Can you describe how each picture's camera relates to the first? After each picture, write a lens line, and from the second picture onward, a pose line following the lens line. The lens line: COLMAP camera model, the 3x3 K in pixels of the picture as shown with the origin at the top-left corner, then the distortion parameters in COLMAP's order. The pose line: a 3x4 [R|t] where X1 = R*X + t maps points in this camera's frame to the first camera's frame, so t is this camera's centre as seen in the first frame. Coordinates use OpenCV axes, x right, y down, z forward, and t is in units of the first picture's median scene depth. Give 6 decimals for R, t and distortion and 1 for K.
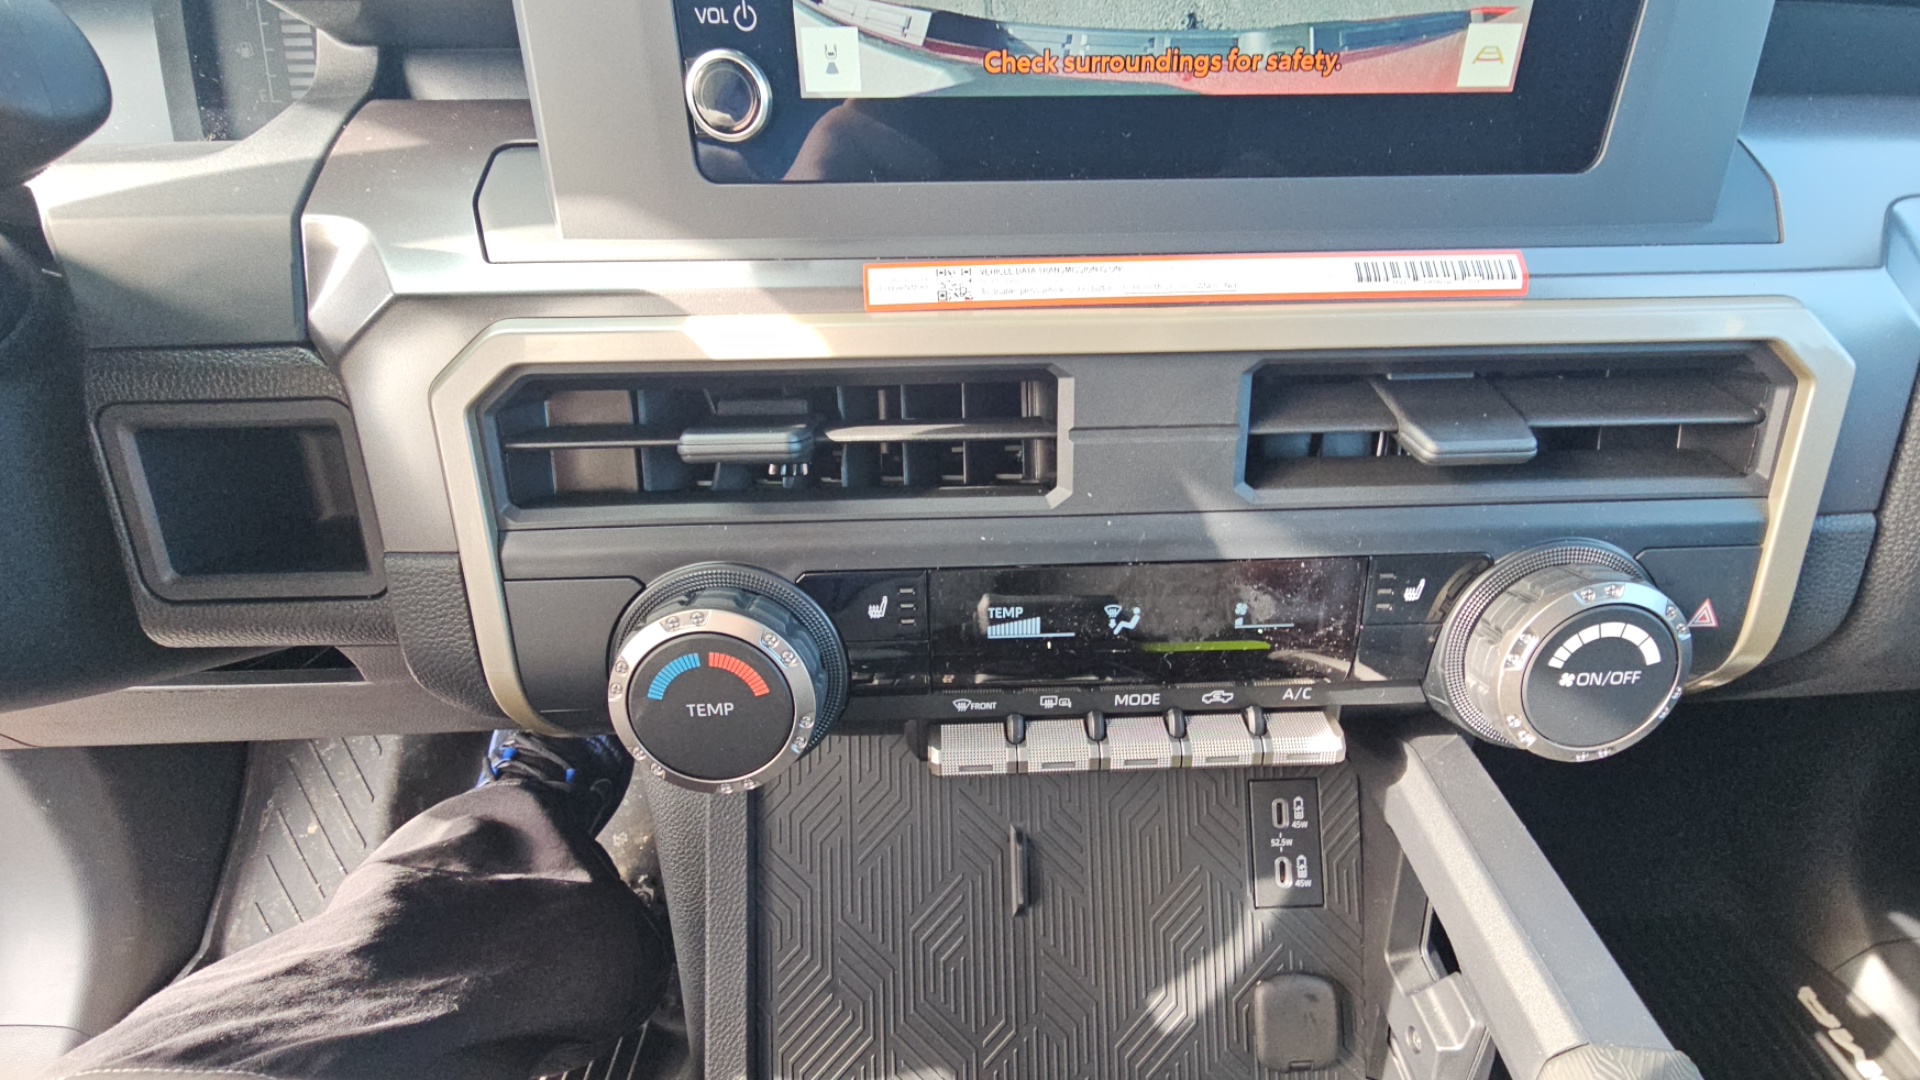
lens RADIAL K [[859.3, 0, 976.5], [0, 859.3, 546.0], [0, 0, 1]] dist [0.008512, -0.006694]
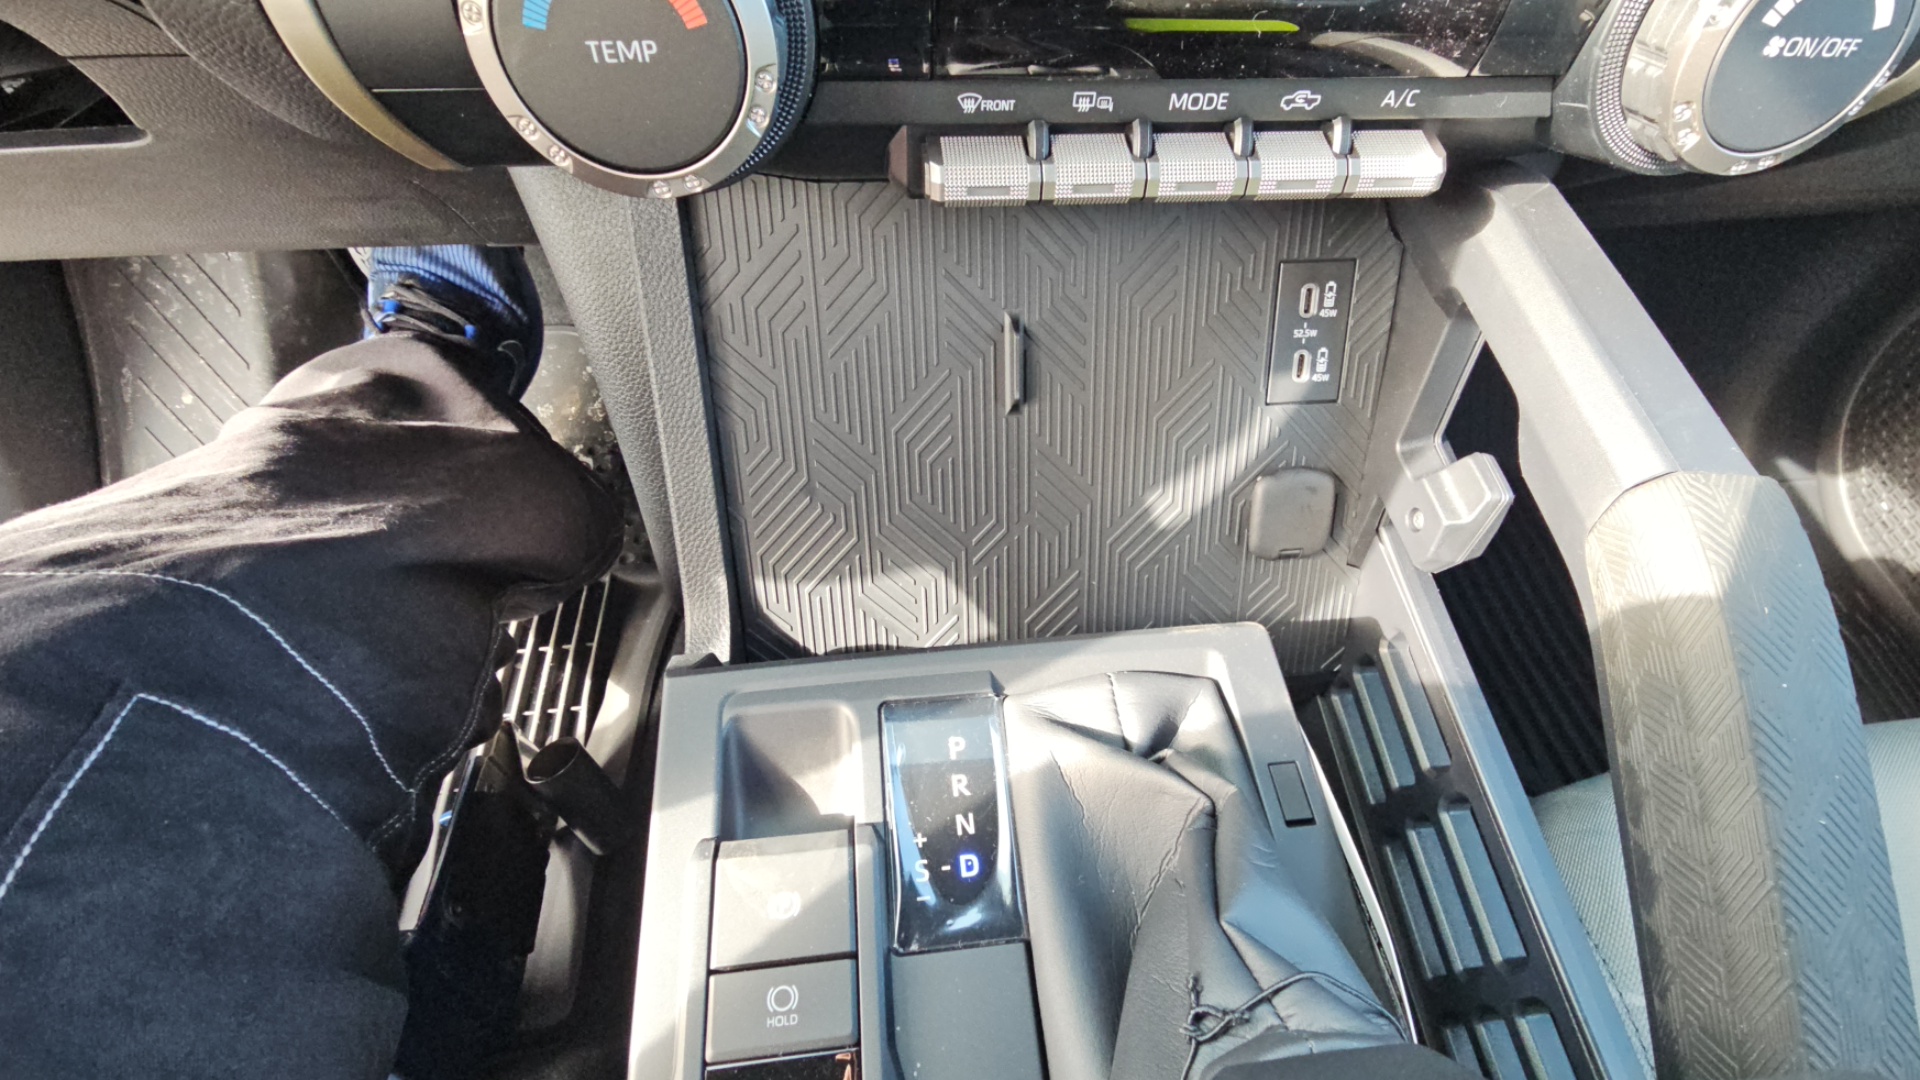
lens RADIAL K [[859.3, 0, 978.5], [0, 859.3, 539.6], [0, 0, 1]] dist [0.008512, -0.006694]
pose [[0.996218, -0.023764, 0.083574, -0.083909], [-0.013554, 0.907593, 0.419633, 0.223373], [-0.085824, -0.419179, 0.903838, 0.174529]]
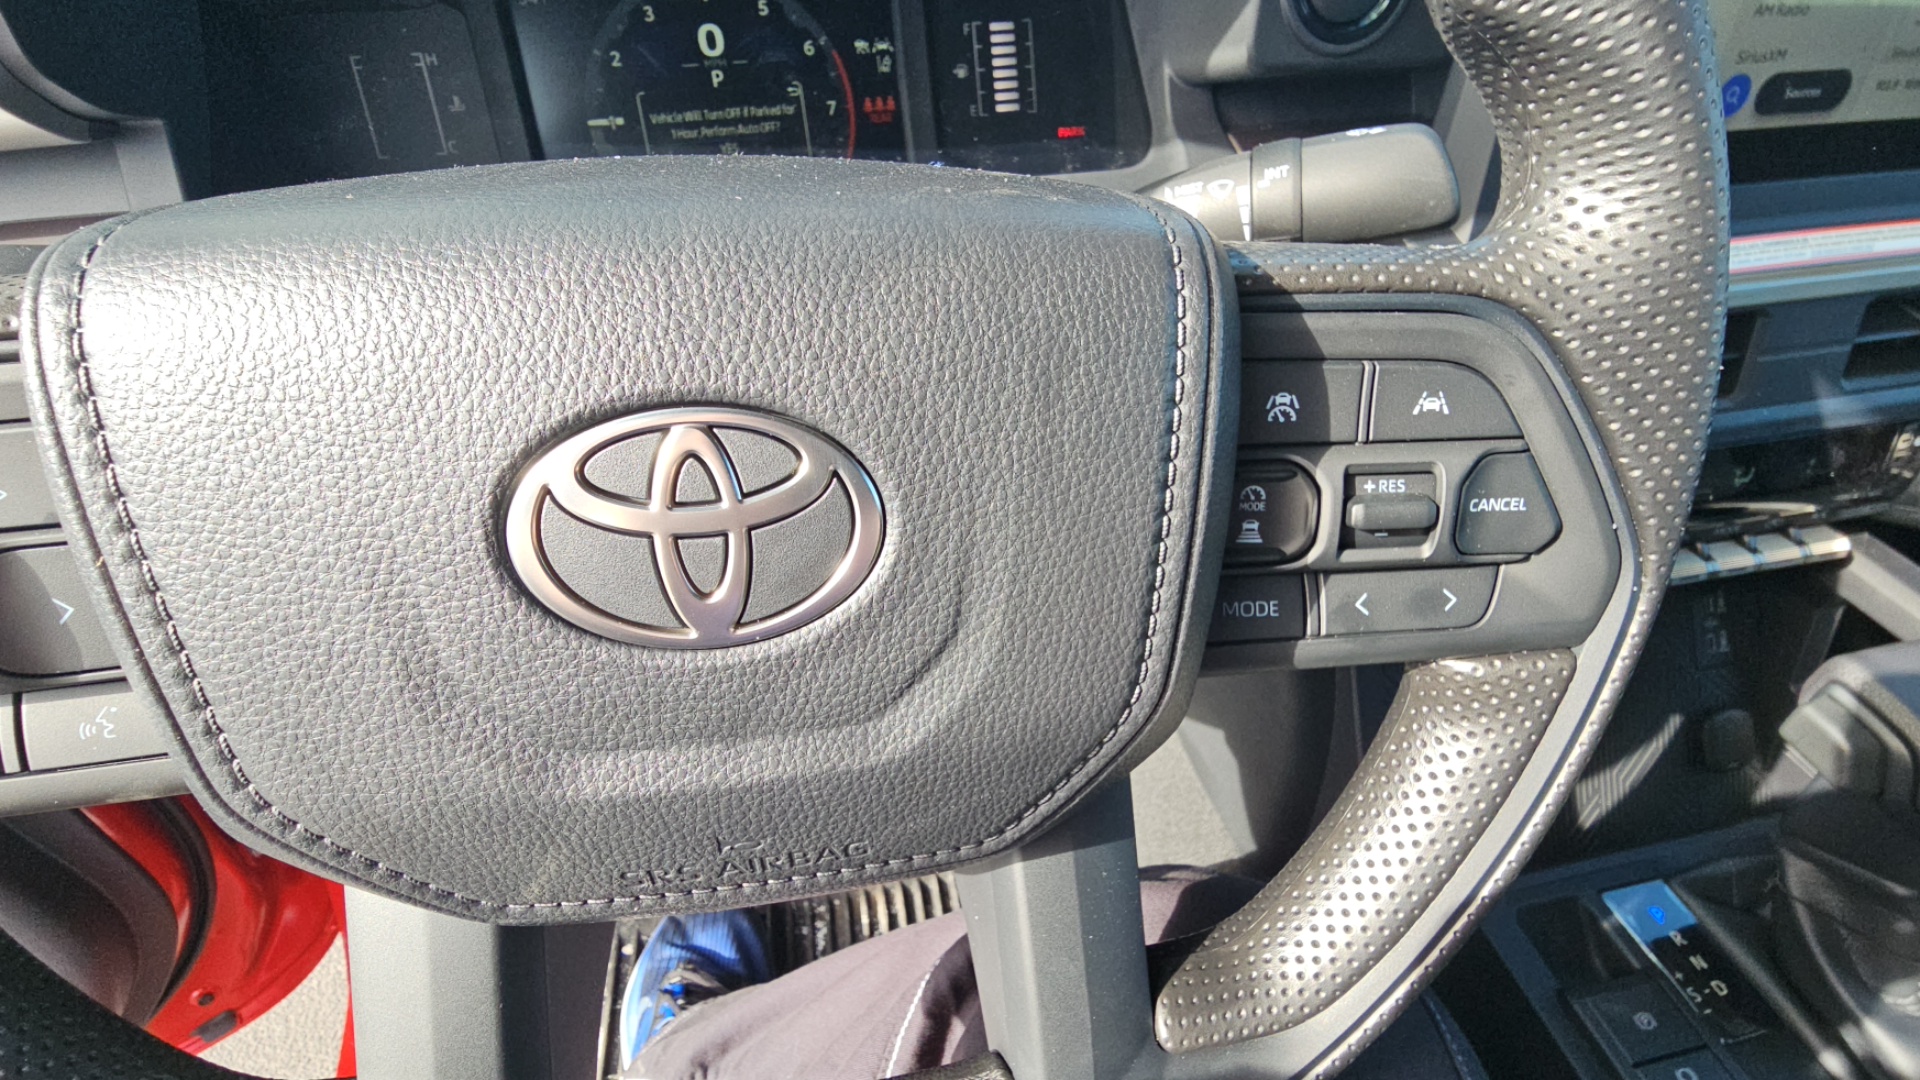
lens RADIAL K [[859.3, 0, 972.6], [0, 859.3, 545.9], [0, 0, 1]] dist [0.008512, -0.006694]
pose [[0.987214, -0.111271, 0.114134, -1.326332], [0.094706, 0.985396, 0.141509, -0.132181], [-0.128213, -0.128890, 0.983335, -0.305332]]
